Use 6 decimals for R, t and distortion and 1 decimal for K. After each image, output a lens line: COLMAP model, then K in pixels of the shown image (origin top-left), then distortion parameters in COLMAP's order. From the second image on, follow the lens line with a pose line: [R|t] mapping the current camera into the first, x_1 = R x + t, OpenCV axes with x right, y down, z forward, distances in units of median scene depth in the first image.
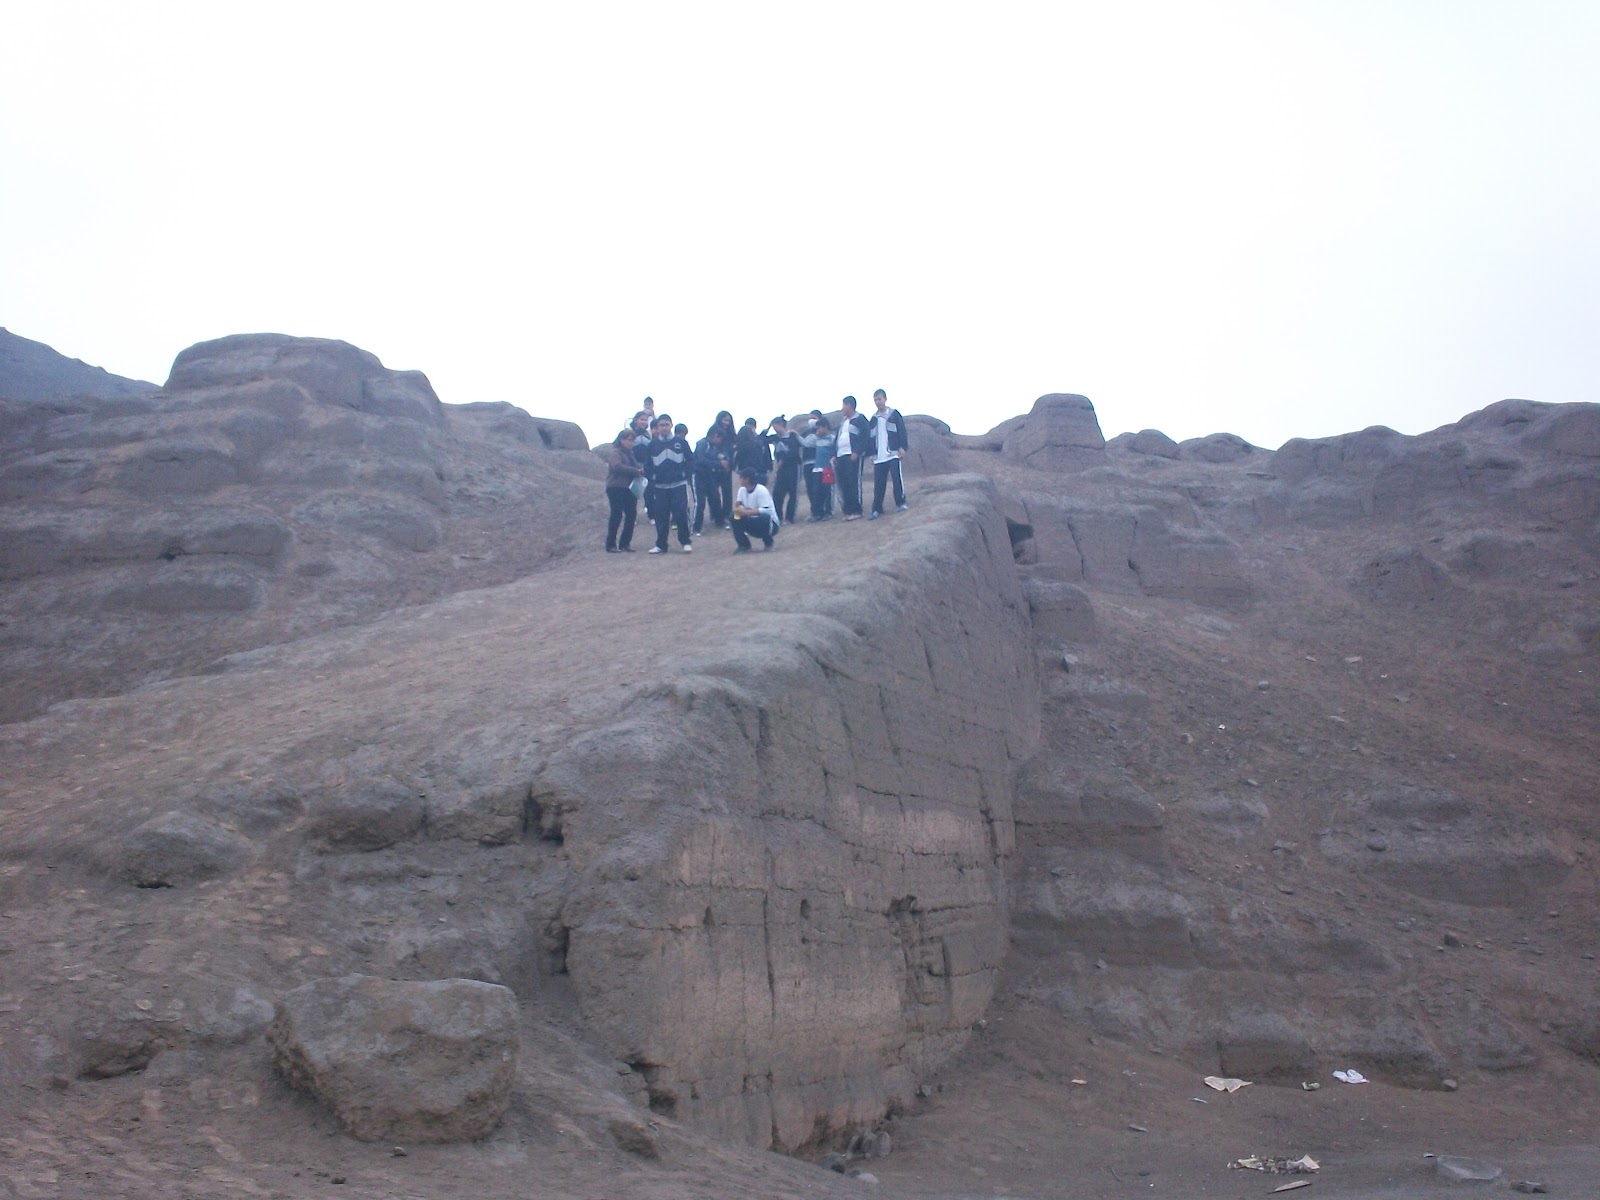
lens RADIAL K [[1532.8, 0, 770.0], [0, 1532.8, 603.8], [0, 0, 1]] dist [0.128198, -0.217062]
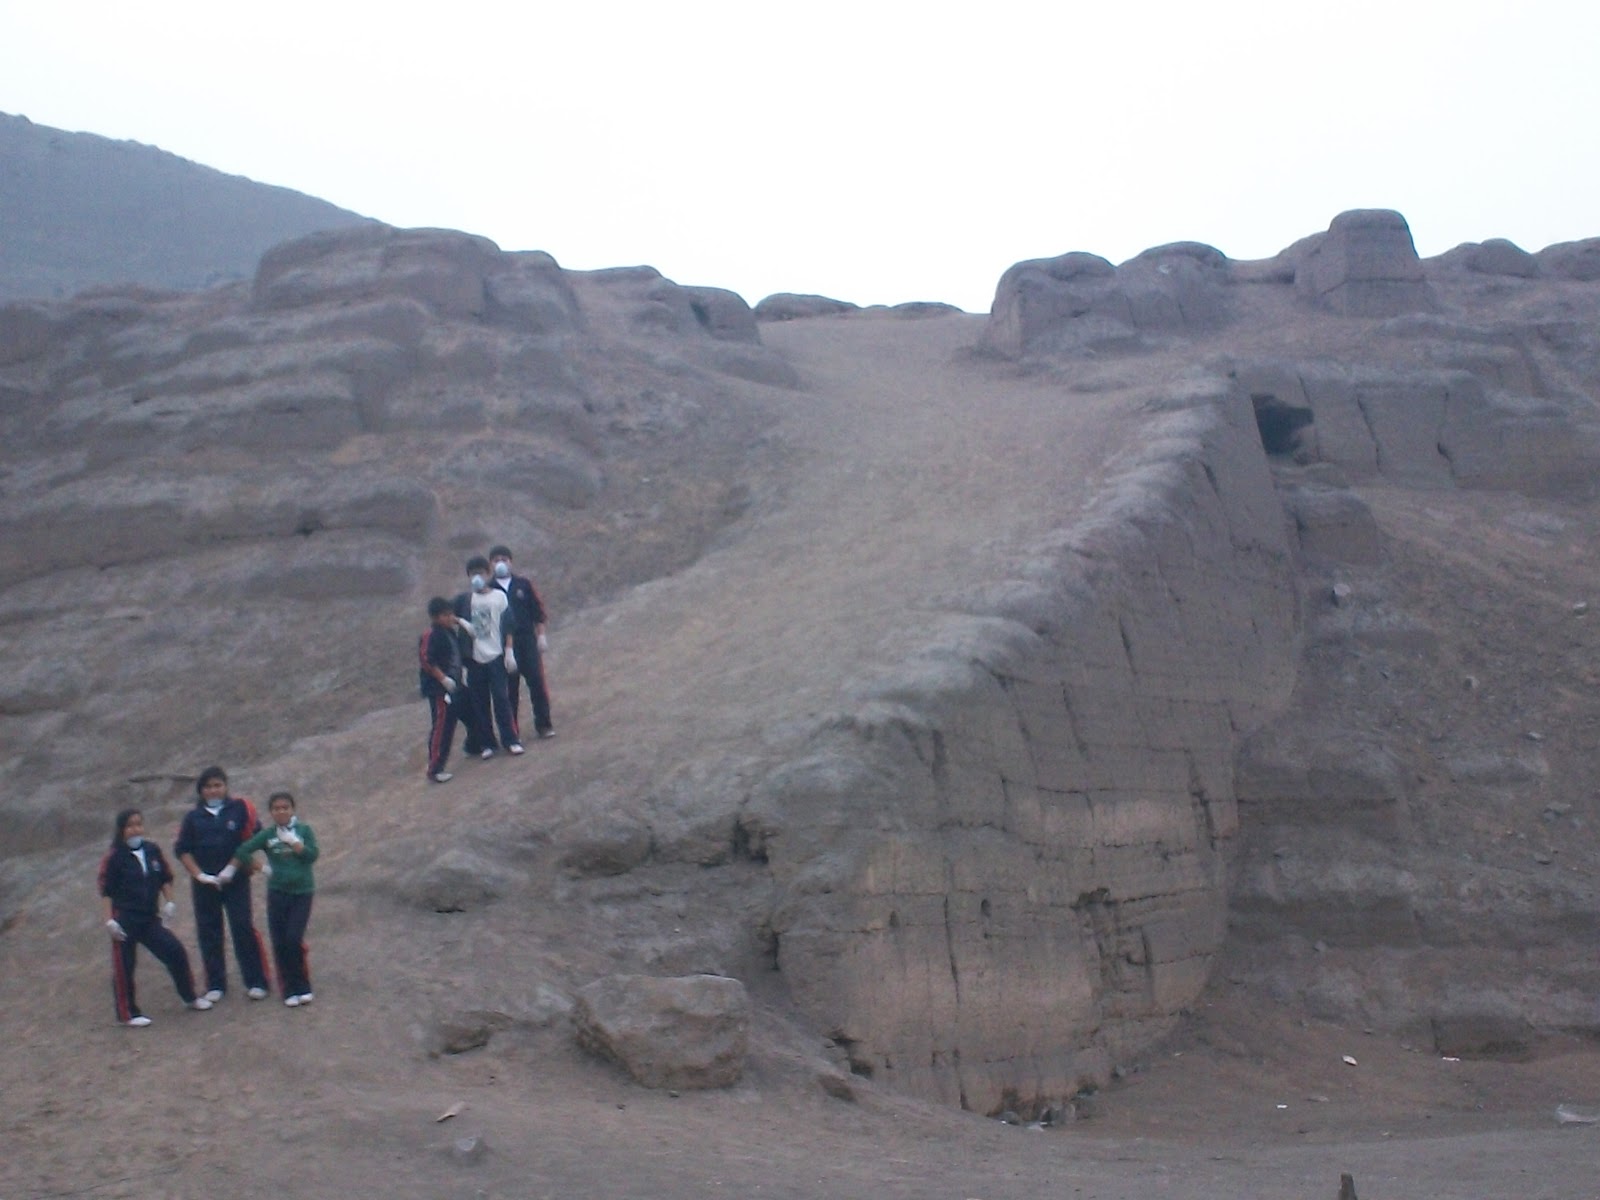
lens RADIAL K [[1950.5, 0, 800.0], [0, 1950.5, 600.0], [0, 0, 1]] dist [0.136938, -0.281015]
pose [[0.993242, -0.054036, -0.102718, 0.028793], [0.058715, 0.997345, 0.043081, -0.056619], [0.100118, -0.048821, 0.993777, -0.250216]]
